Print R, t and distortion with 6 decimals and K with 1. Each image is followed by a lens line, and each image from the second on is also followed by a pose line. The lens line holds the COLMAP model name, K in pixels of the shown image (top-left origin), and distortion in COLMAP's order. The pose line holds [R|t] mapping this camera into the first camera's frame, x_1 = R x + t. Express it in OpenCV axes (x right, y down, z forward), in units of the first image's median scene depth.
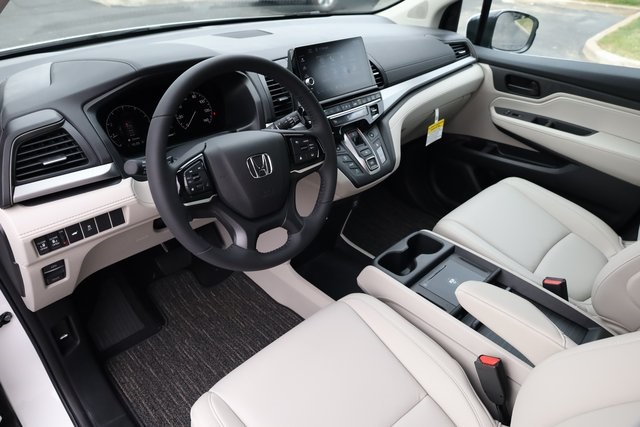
lens RADIAL K [[436.3, 0, 320.0], [0, 436.3, 213.5], [0, 0, 1]] dist [-0.006799, -0.000889]
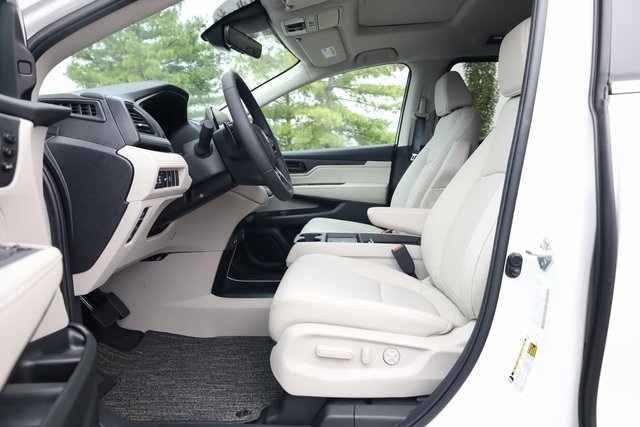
lens RADIAL K [[436.3, 0, 320.0], [0, 436.3, 213.5], [0, 0, 1]] dist [-0.006799, -0.000889]
pose [[0.725245, -0.114583, 0.678889, -0.553662], [0.400533, 0.872238, -0.280666, 0.330755], [-0.559993, 0.475469, 0.678481, -0.022424]]
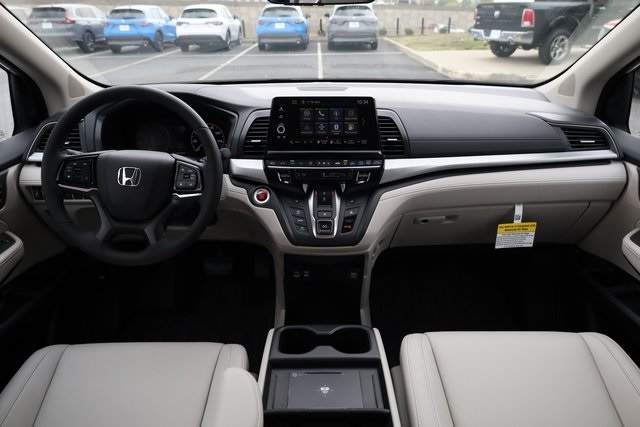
lens RADIAL K [[436.3, 0, 320.0], [0, 436.3, 213.5], [0, 0, 1]] dist [-0.006799, -0.000889]
pose [[0.710158, 0.261109, -0.653833, 0.527189], [-0.356626, 0.934138, -0.014299, -0.093688], [0.607036, 0.243328, 0.756504, 0.222724]]
